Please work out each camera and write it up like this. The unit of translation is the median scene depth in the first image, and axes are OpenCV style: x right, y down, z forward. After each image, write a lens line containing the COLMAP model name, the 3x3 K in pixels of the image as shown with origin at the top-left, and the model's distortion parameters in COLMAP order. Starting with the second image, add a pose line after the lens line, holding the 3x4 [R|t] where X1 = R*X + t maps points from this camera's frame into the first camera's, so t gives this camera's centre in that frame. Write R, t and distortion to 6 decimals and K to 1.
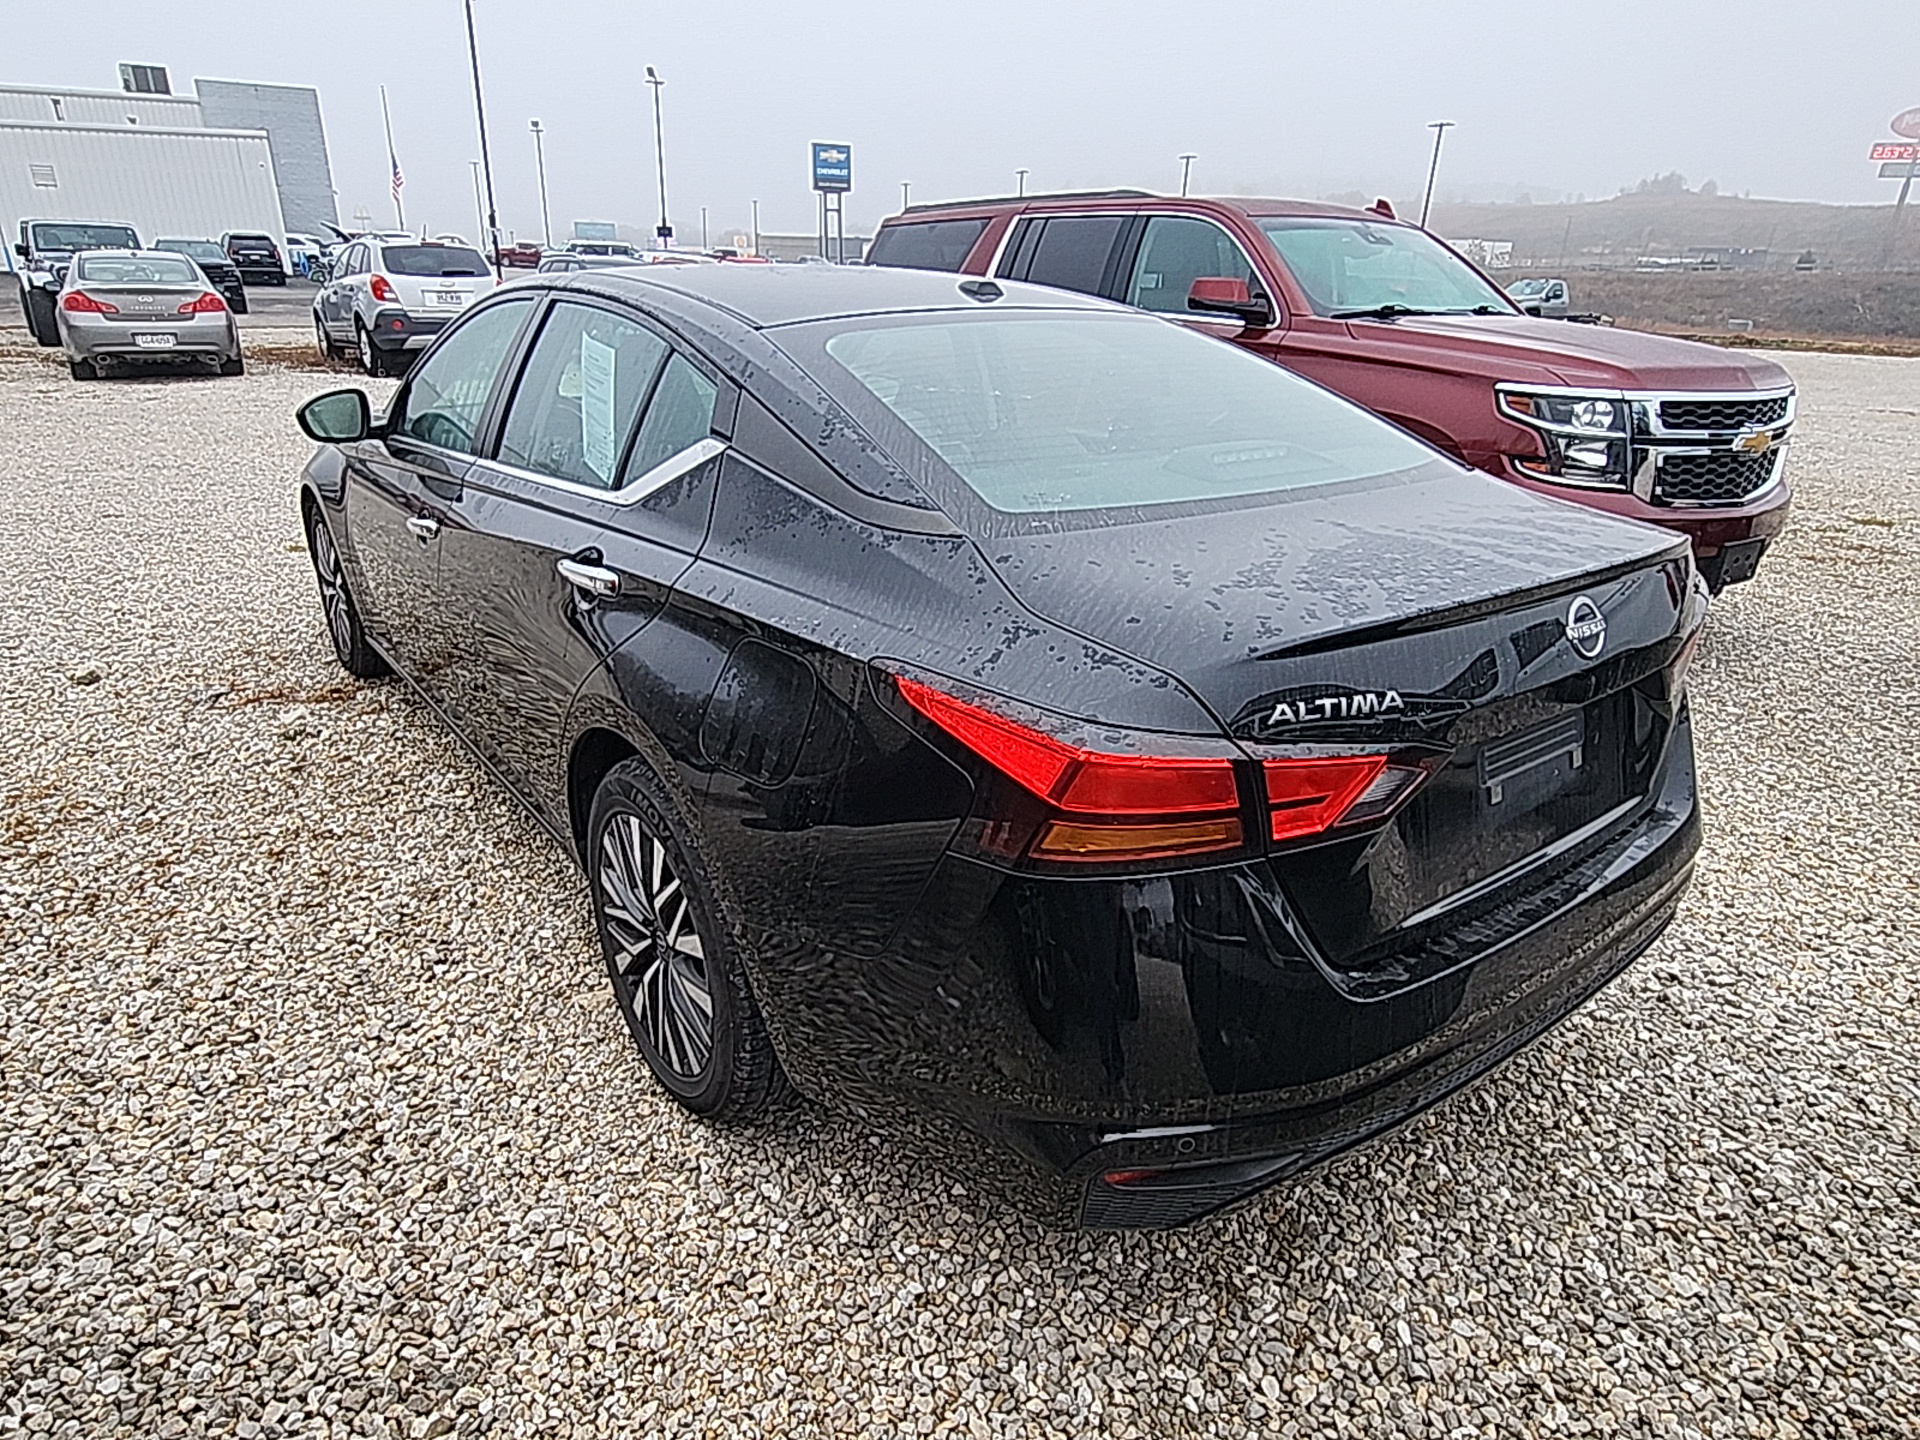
lens RADIAL K [[1152.1, 0, 960.0], [0, 1152.1, 720.0], [0, 0, 1]] dist [0.007593, -0.002325]
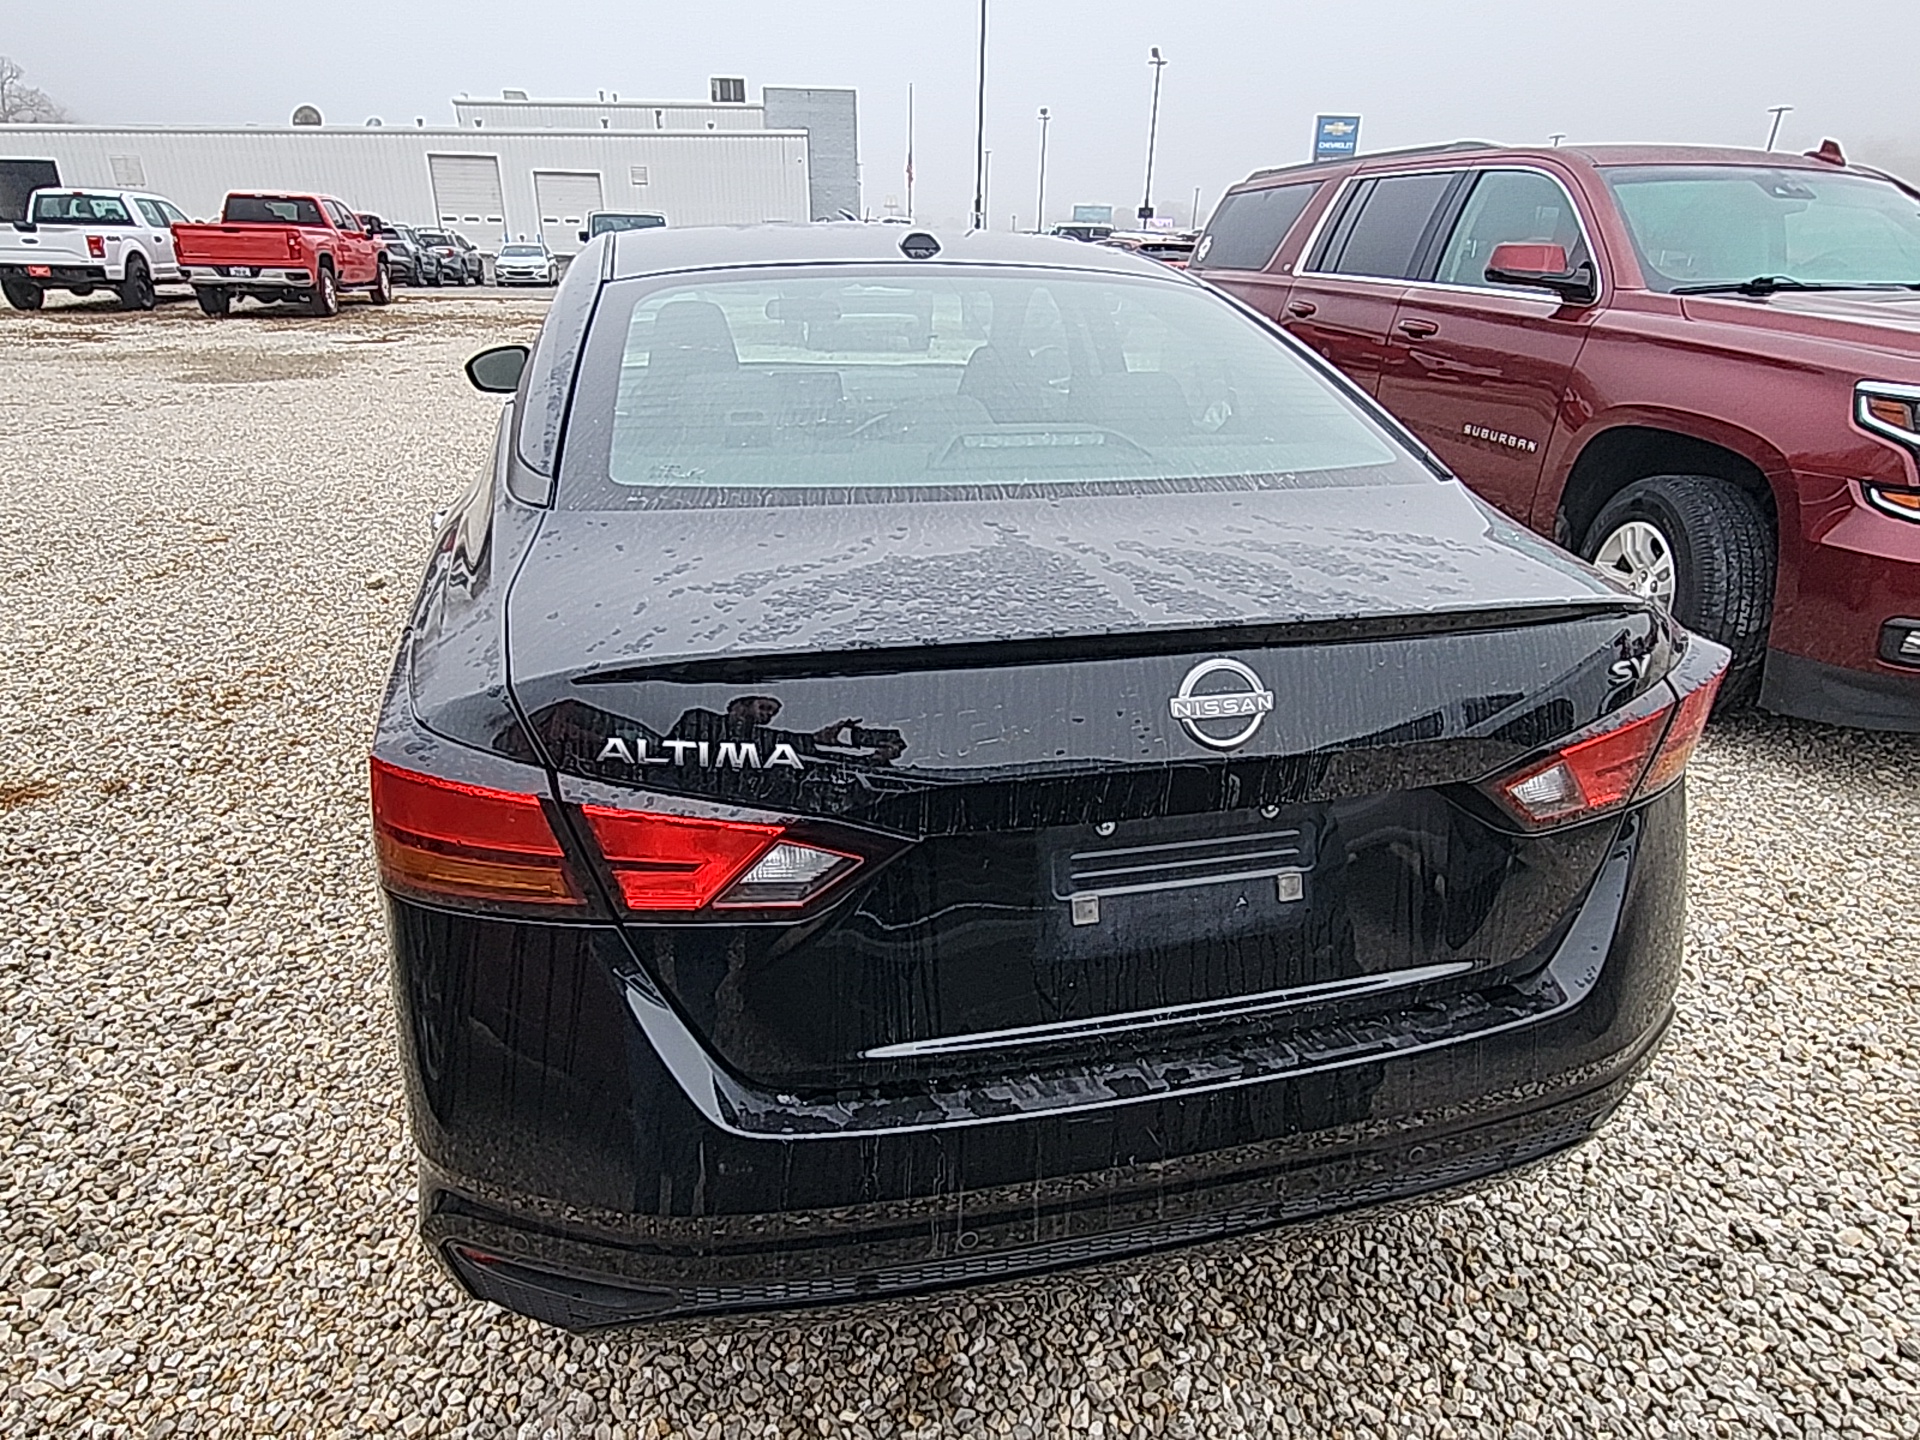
lens RADIAL K [[1152.1, 0, 960.0], [0, 1152.1, 720.0], [0, 0, 1]] dist [0.007593, -0.002325]
pose [[0.916899, 0.145711, -0.371571, 0.246049], [-0.140870, 0.989207, 0.040302, -0.028540], [0.373433, 0.015390, 0.927529, 0.109583]]
